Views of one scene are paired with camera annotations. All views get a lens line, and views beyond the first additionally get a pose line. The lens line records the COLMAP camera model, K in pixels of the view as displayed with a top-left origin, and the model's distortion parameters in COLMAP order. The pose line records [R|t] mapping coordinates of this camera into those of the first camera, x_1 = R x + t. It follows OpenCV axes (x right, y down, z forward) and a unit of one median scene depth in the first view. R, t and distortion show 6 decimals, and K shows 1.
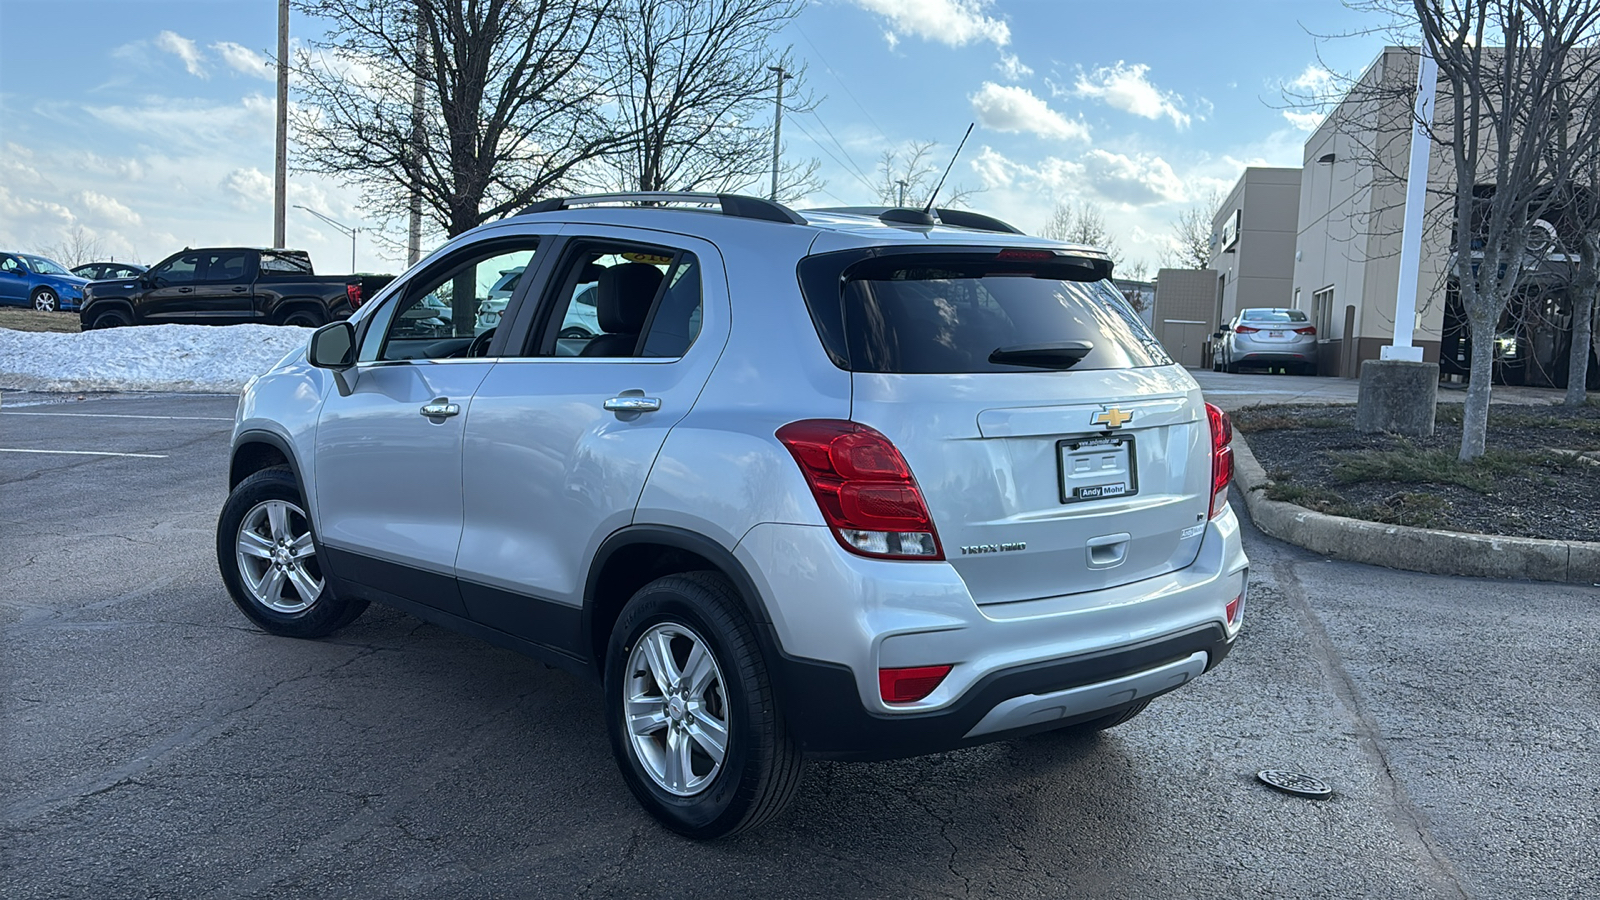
lens RADIAL K [[1499.2, 0, 770.1], [0, 1499.2, 421.4], [0, 0, 1]] dist [0.014849, 0.000112]
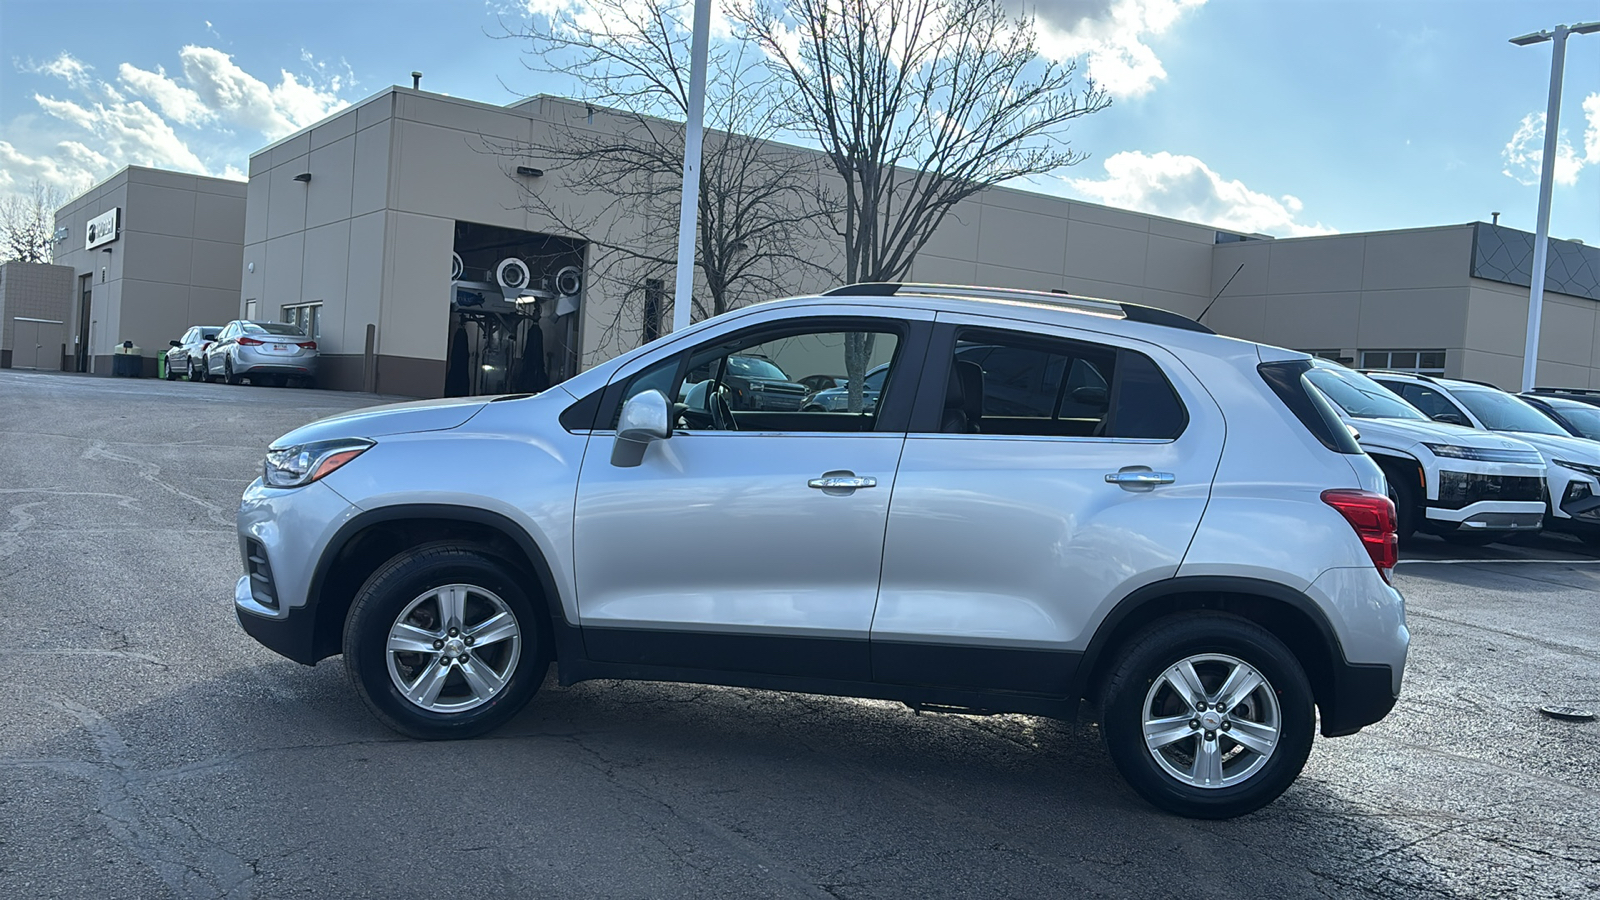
lens RADIAL K [[1457.3, 0, 813.8], [0, 1457.3, 427.8], [0, 0, 1]] dist [0.087086, -0.011290]
pose [[0.702128, -0.007549, 0.712011, -0.191740], [0.005504, 0.999971, 0.005174, -0.010300], [-0.712030, 0.000286, 0.702149, 0.060390]]
